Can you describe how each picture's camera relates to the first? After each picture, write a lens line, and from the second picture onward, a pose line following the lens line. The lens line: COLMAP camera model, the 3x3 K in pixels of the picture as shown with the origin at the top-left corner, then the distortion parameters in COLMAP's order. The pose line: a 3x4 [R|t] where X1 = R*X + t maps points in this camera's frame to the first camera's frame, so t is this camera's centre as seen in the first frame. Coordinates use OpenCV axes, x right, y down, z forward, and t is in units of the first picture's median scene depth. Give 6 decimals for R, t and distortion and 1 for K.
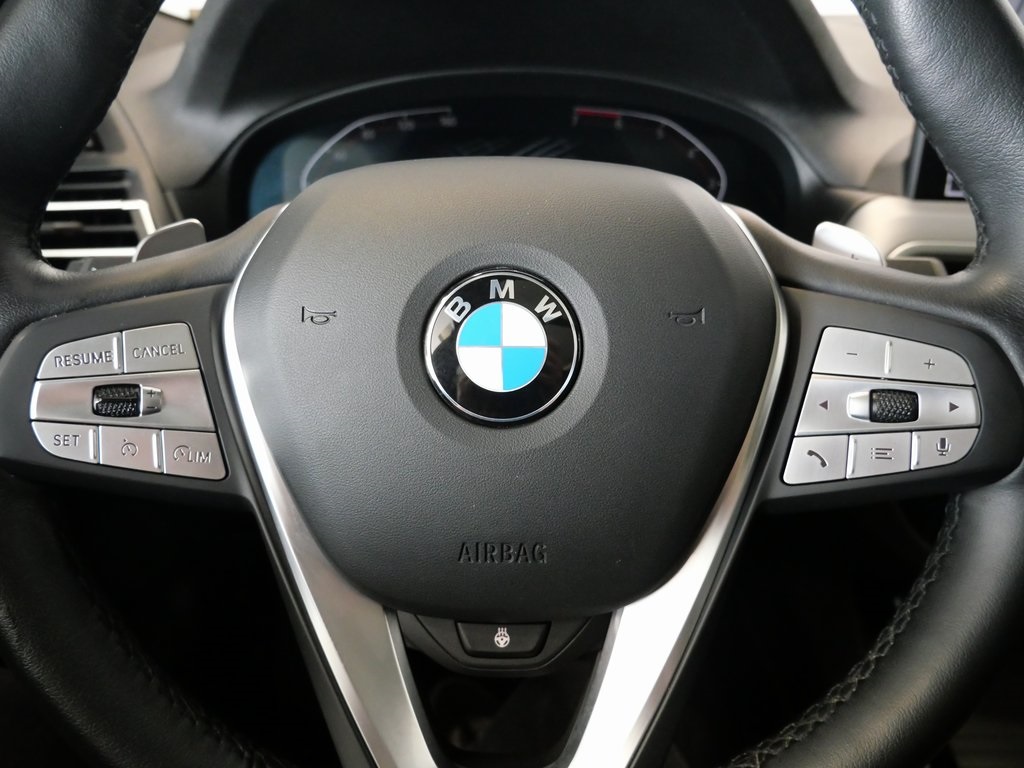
lens RADIAL K [[746.3, 0, 504.3], [0, 746.3, 407.4], [0, 0, 1]] dist [-0.040022, 0.016673]
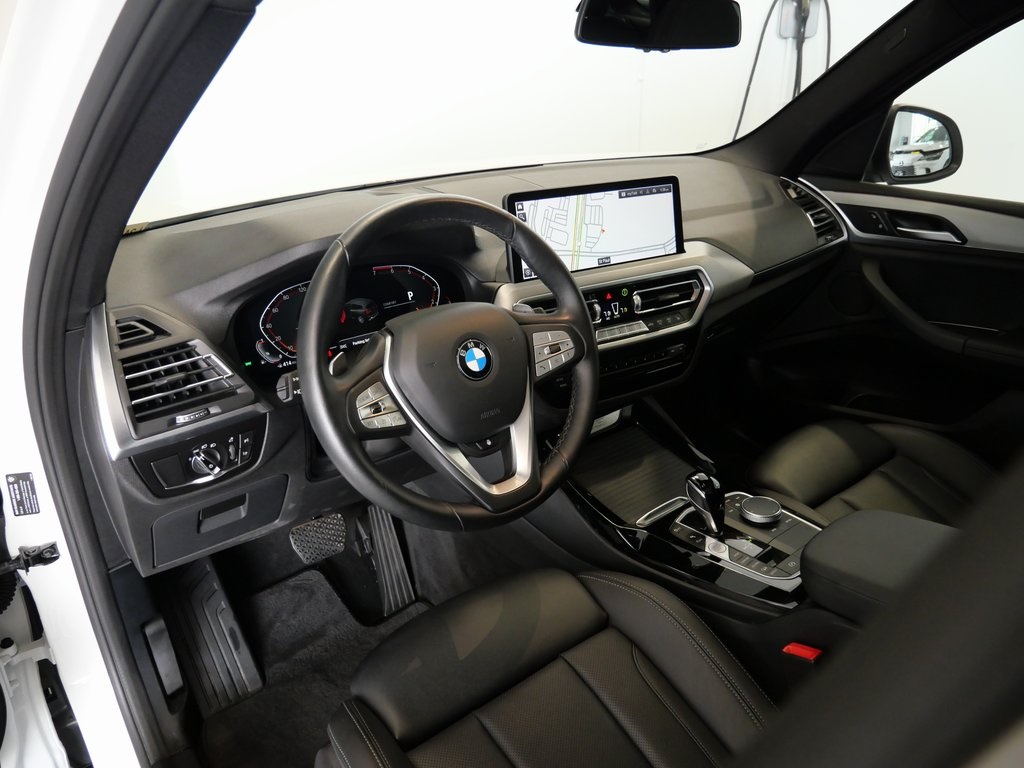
lens RADIAL K [[746.3, 0, 507.2], [0, 746.3, 384.4], [0, 0, 1]] dist [-0.040022, 0.016673]
pose [[0.770881, -0.277885, 0.573169, -1.872299], [0.312633, 0.949046, 0.039644, -0.055091], [-0.554981, 0.148631, 0.818477, -1.949265]]
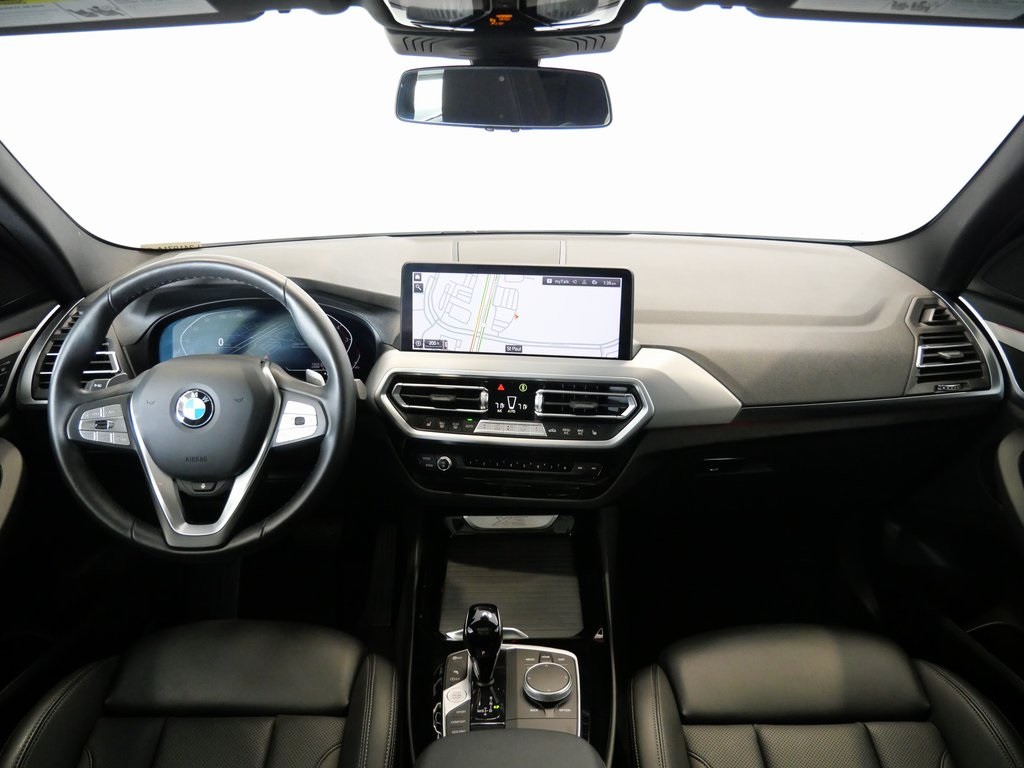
lens RADIAL K [[746.3, 0, 508.3], [0, 746.3, 385.3], [0, 0, 1]] dist [-0.040022, 0.016673]
pose [[0.999462, -0.025202, 0.020989, 1.492492], [0.027069, 0.995202, -0.094024, 0.201943], [-0.018518, 0.094542, 0.995349, -2.836922]]
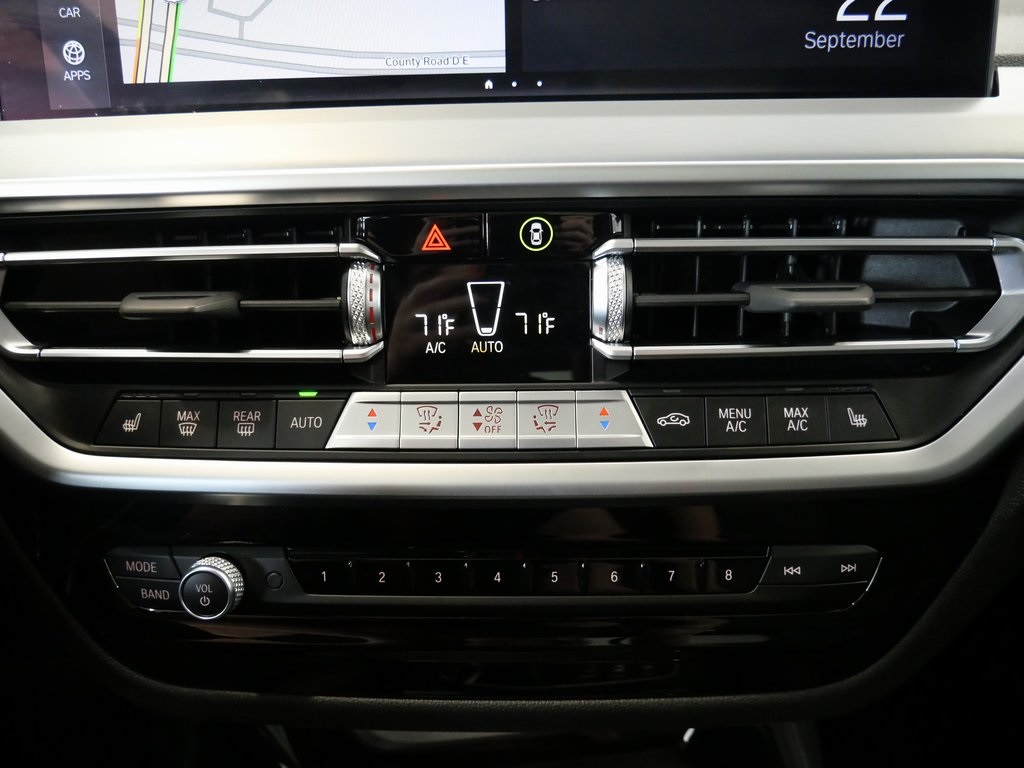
lens RADIAL K [[746.3, 0, 517.4], [0, 746.3, 391.0], [0, 0, 1]] dist [-0.040022, 0.016673]
pose [[0.991079, -0.083408, 0.103954, 1.530276], [0.089829, 0.994227, -0.058687, 0.063505], [-0.098459, 0.067501, 0.992849, 0.573421]]
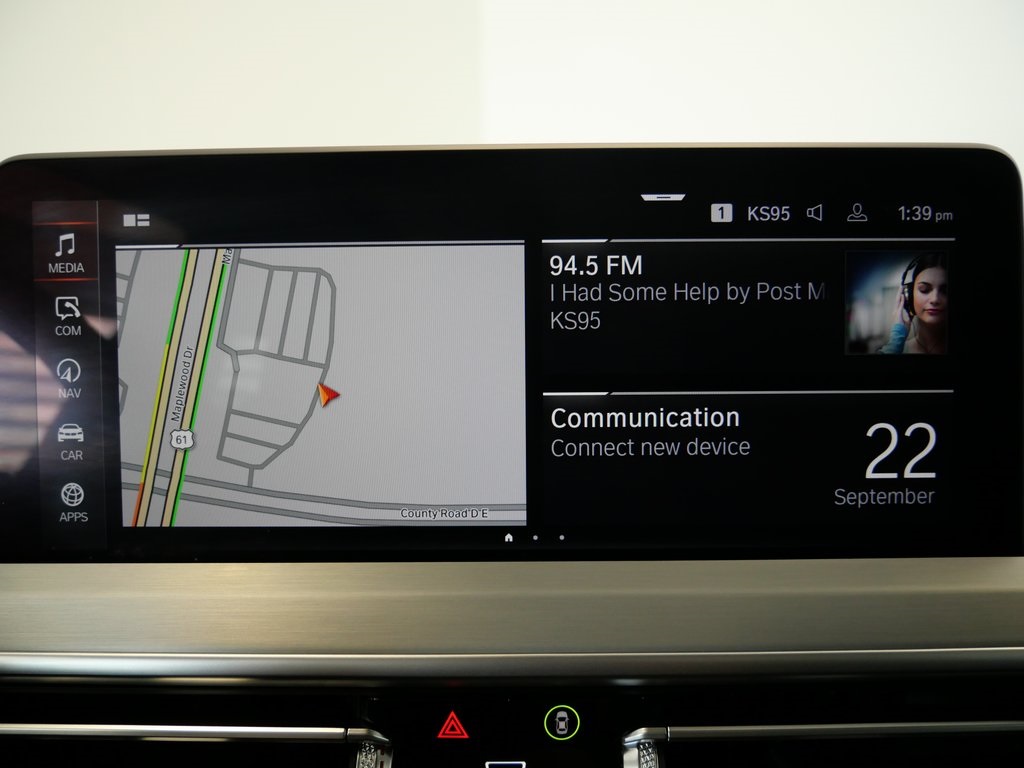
lens RADIAL K [[746.3, 0, 516.0], [0, 746.3, 387.7], [0, 0, 1]] dist [-0.040022, 0.016673]
pose [[0.988526, -0.059253, 0.138946, 1.517677], [0.090338, 0.969124, -0.229428, -0.383017], [-0.121062, 0.239348, 0.963357, 0.569635]]
